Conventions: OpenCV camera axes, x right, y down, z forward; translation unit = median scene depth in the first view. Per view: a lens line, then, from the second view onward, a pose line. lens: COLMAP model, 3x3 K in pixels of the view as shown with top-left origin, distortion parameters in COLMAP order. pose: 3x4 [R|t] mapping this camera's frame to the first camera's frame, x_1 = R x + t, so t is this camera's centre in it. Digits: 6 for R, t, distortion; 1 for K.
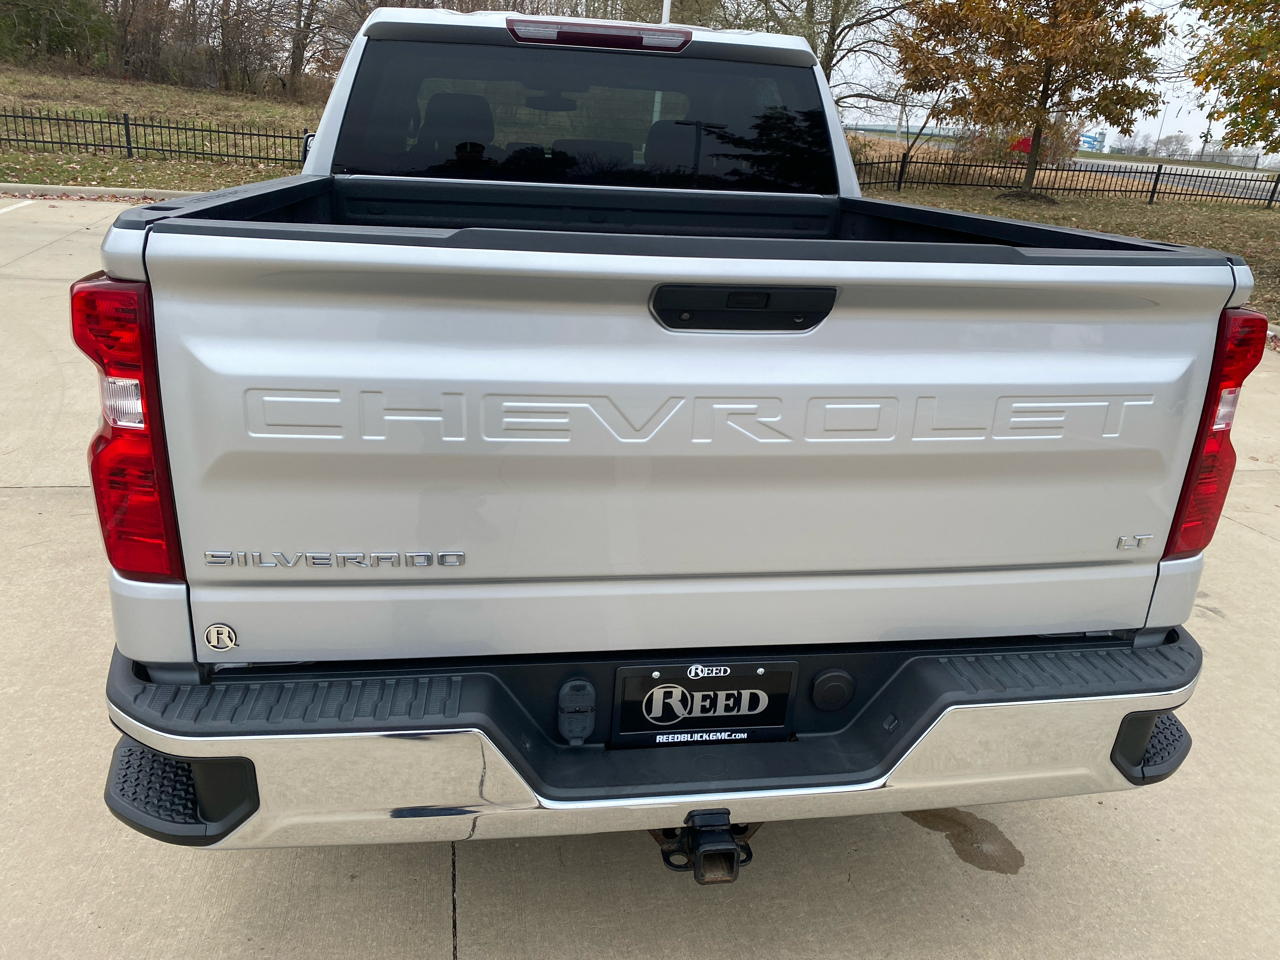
lens RADIAL K [[975.5, 0, 652.9], [0, 975.5, 481.0], [0, 0, 1]] dist [0.027715, -0.021678]
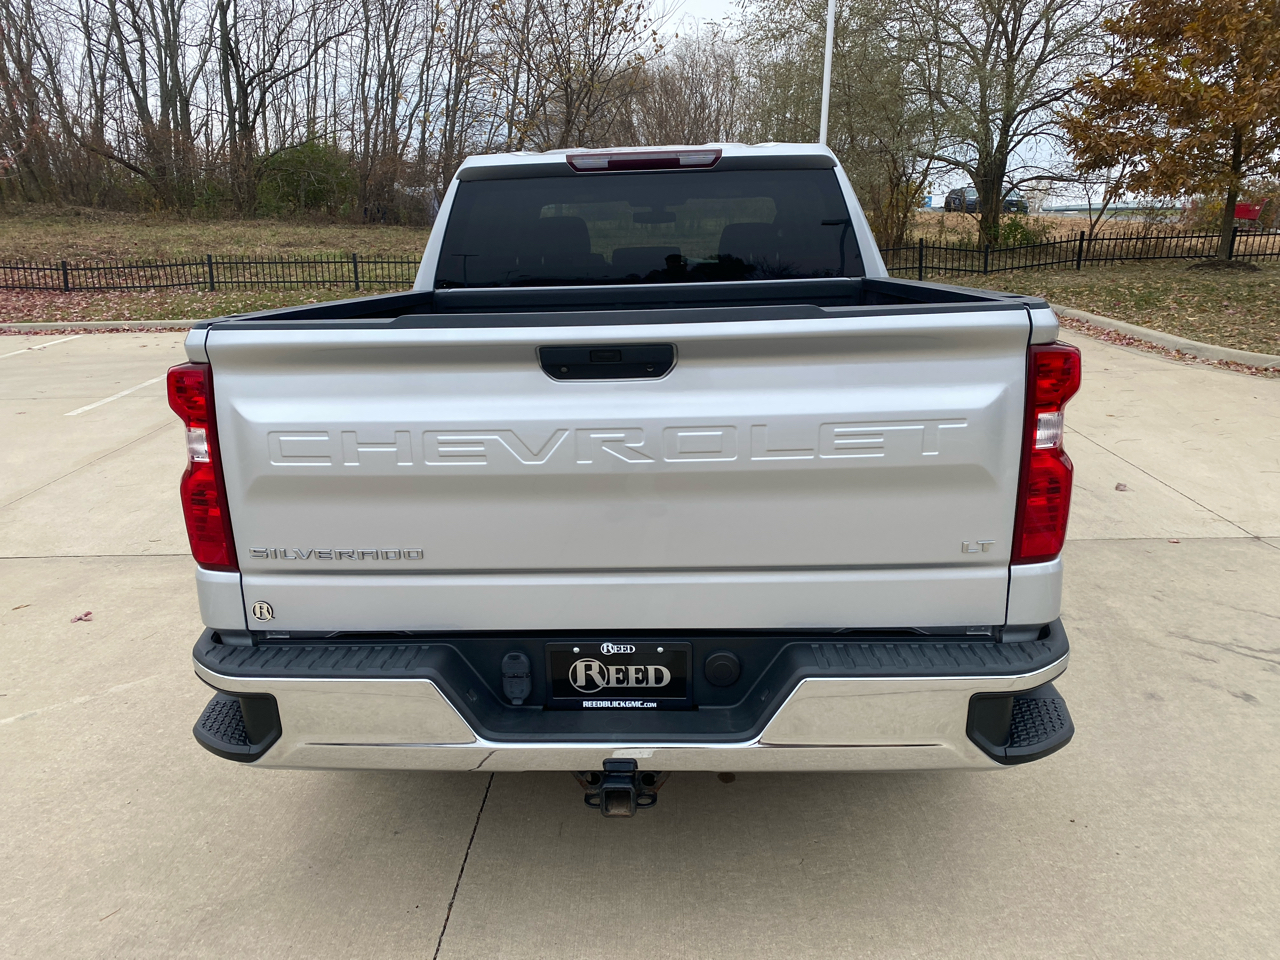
lens RADIAL K [[975.5, 0, 637.8], [0, 975.5, 497.2], [0, 0, 1]] dist [0.027715, -0.021678]
pose [[0.974916, -0.020216, -0.221652, 0.346897], [0.001526, 0.996450, -0.084171, 0.099140], [0.222566, 0.081721, 0.971486, -0.229142]]
